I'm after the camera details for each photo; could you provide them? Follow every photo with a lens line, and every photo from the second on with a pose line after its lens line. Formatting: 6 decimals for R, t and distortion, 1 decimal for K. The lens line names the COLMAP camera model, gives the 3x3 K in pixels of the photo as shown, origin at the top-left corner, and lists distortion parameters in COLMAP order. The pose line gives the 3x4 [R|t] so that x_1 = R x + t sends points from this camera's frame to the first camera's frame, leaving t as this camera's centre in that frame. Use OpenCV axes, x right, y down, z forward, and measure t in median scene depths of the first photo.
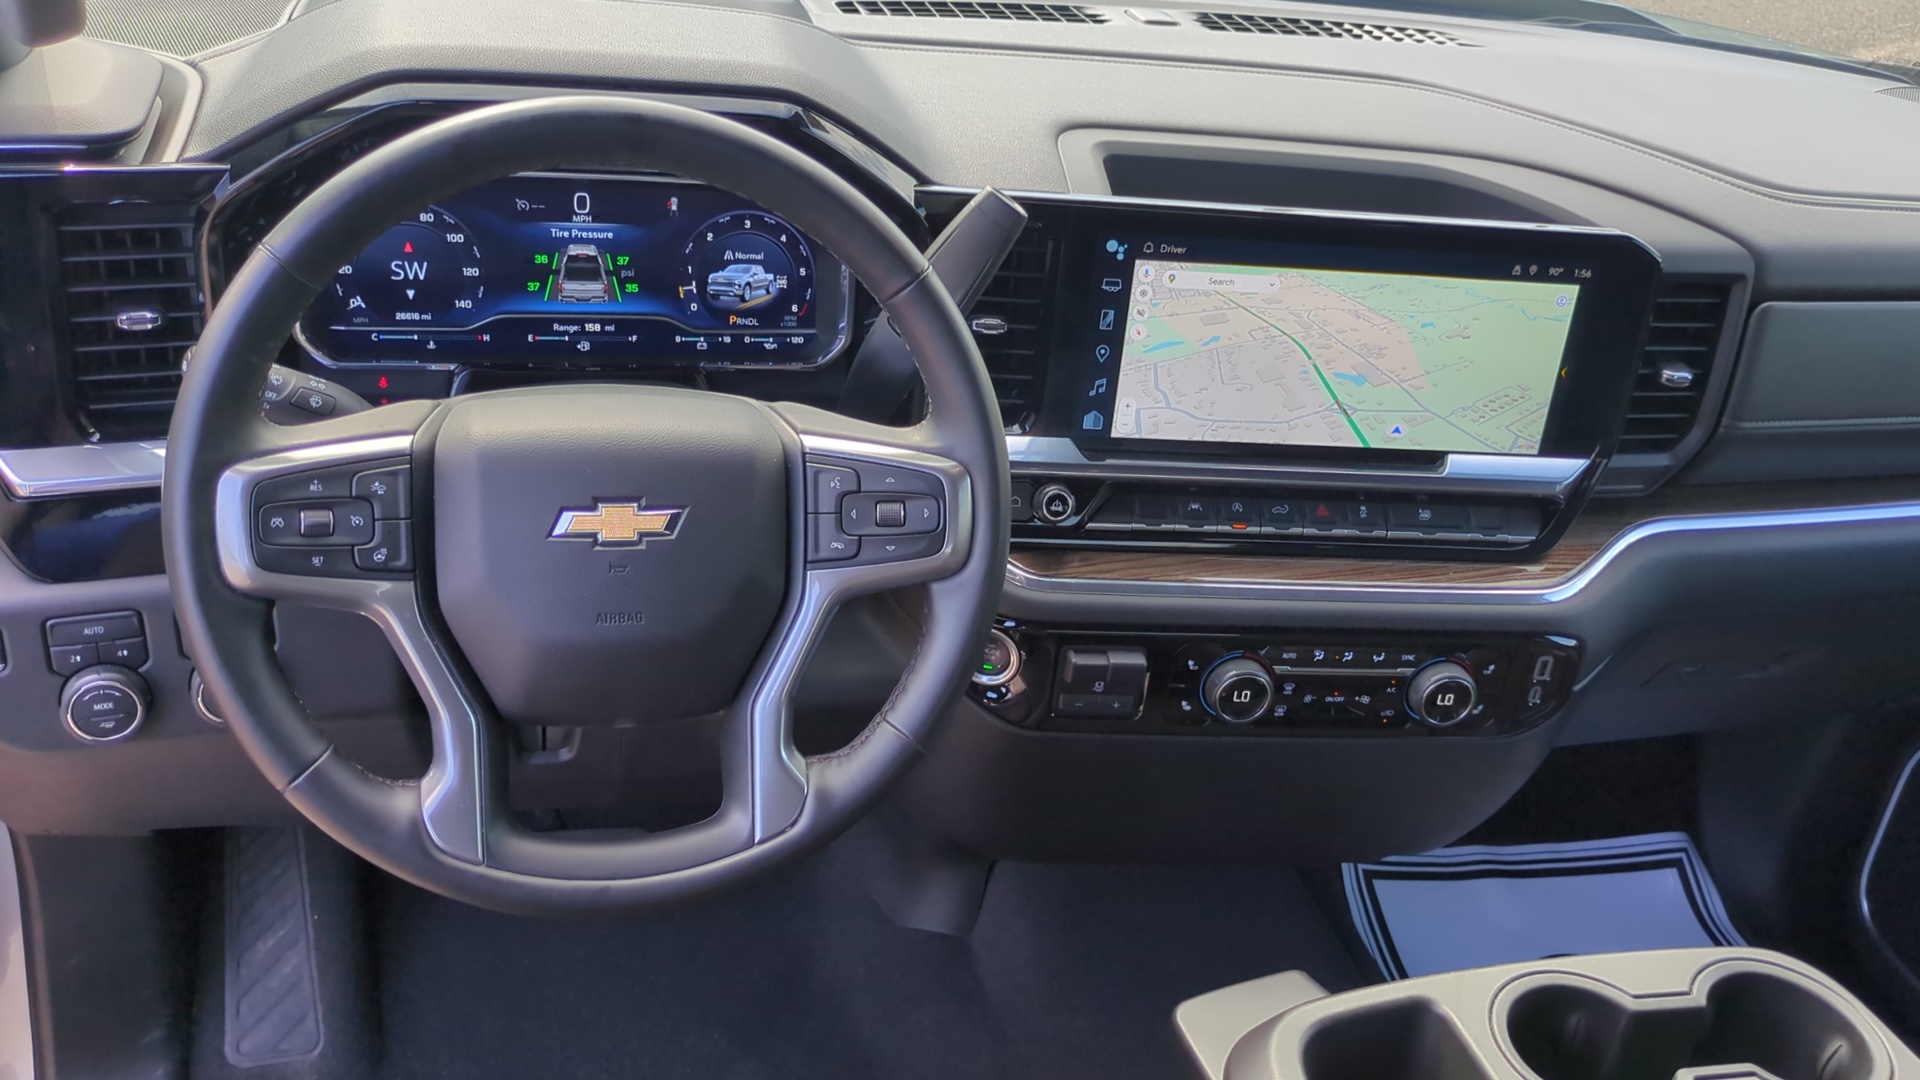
lens RADIAL K [[1638.7, 0, 953.1], [0, 1638.7, 525.7], [0, 0, 1]] dist [0.038941, -0.046215]
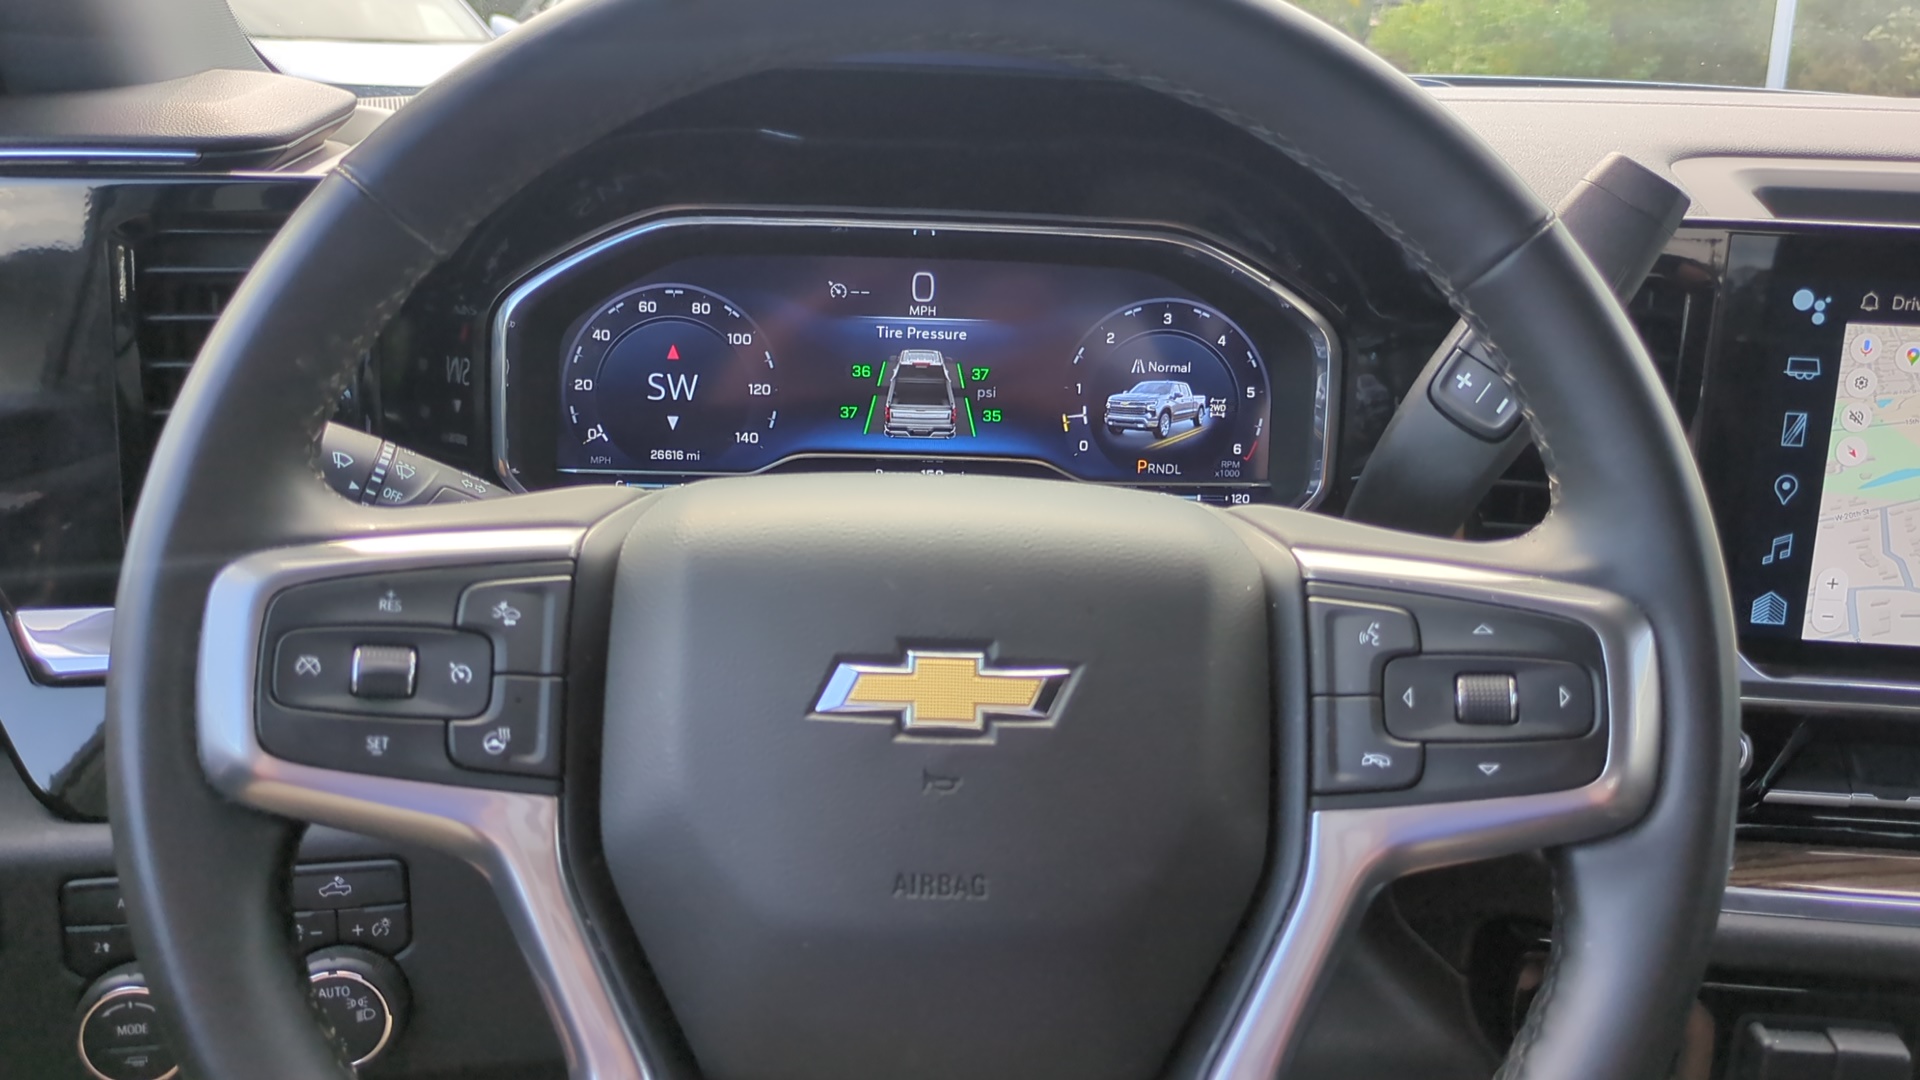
lens RADIAL K [[1638.7, 0, 963.9], [0, 1638.7, 526.8], [0, 0, 1]] dist [0.038941, -0.046215]
pose [[0.977227, -0.012553, -0.211824, -0.068355], [-0.034721, 0.975335, -0.217984, 0.044306], [0.209335, 0.220374, 0.952688, 0.383743]]
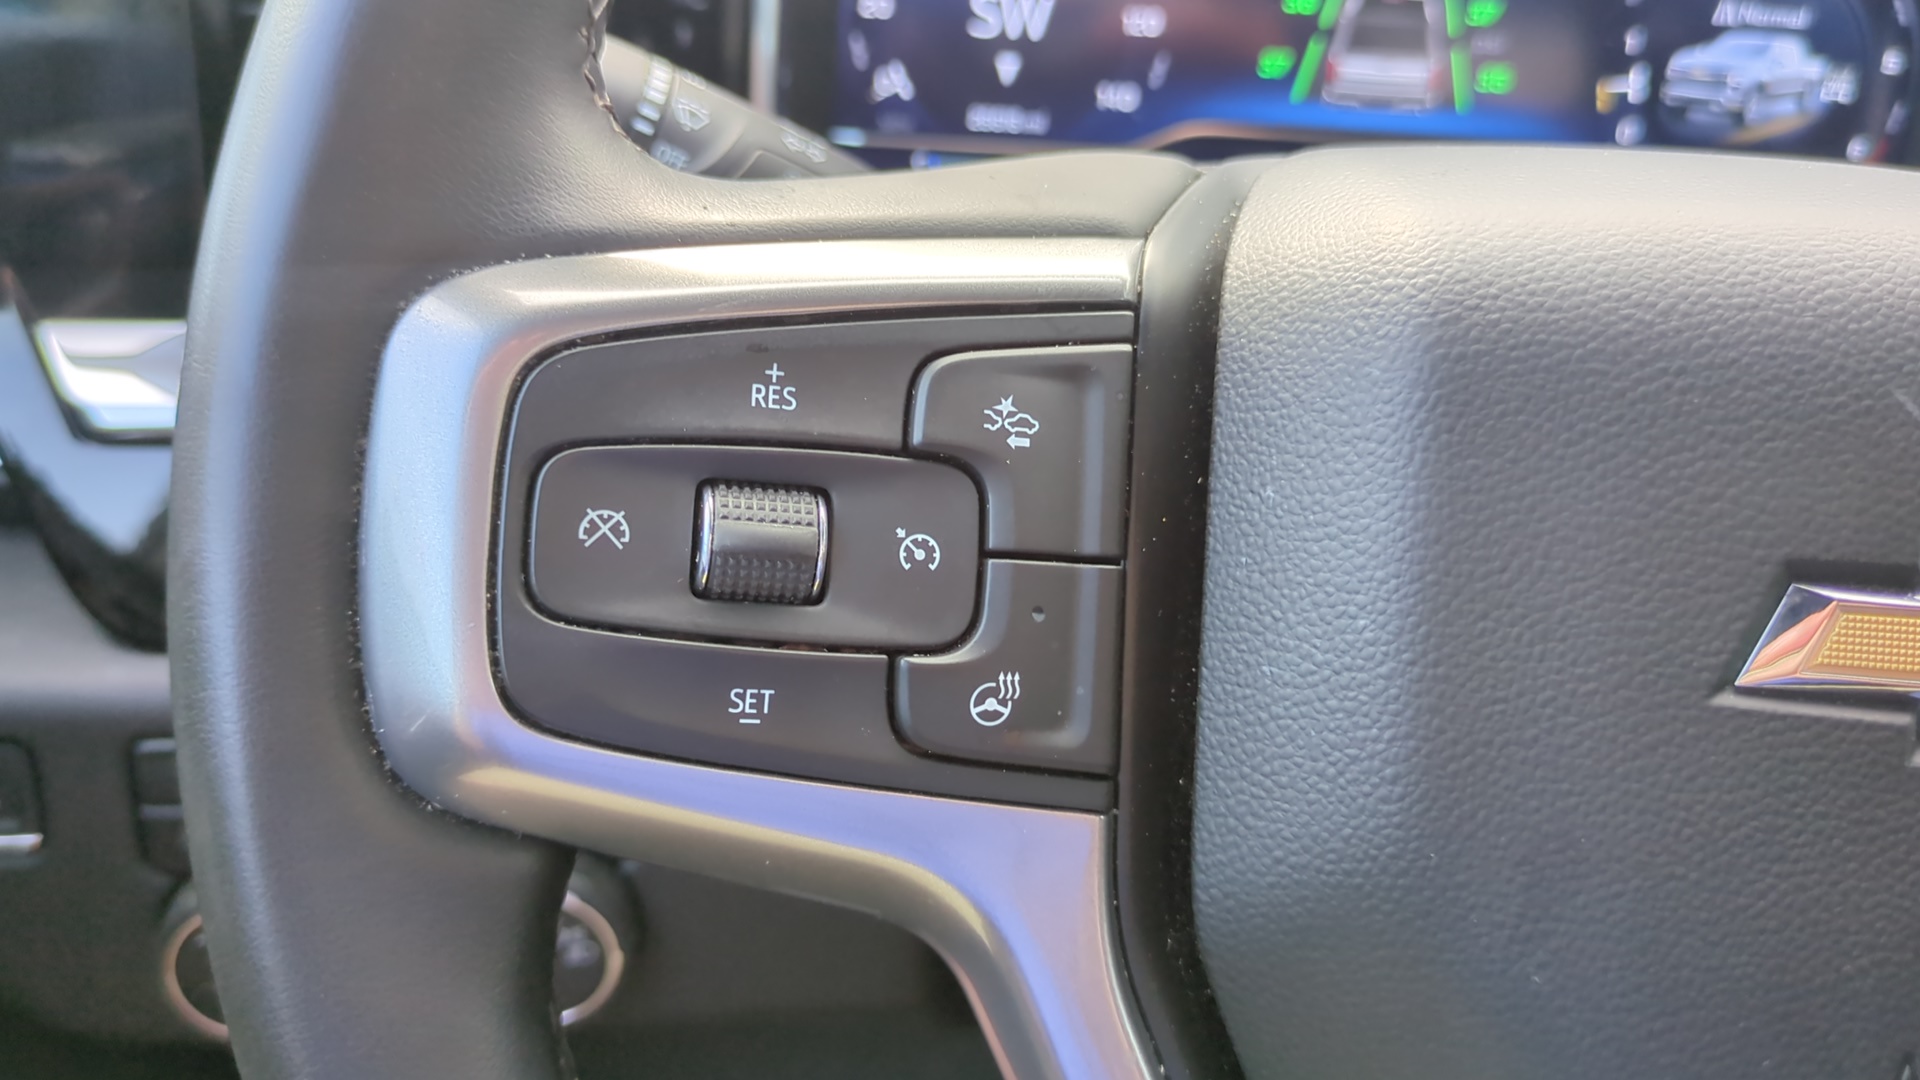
lens RADIAL K [[1638.7, 0, 972.3], [0, 1638.7, 523.4], [0, 0, 1]] dist [0.038941, -0.046215]
pose [[0.966815, 0.072823, -0.244878, -0.217120], [-0.085961, 0.995354, -0.043383, 0.002039], [0.240581, 0.062993, 0.968583, 0.563854]]
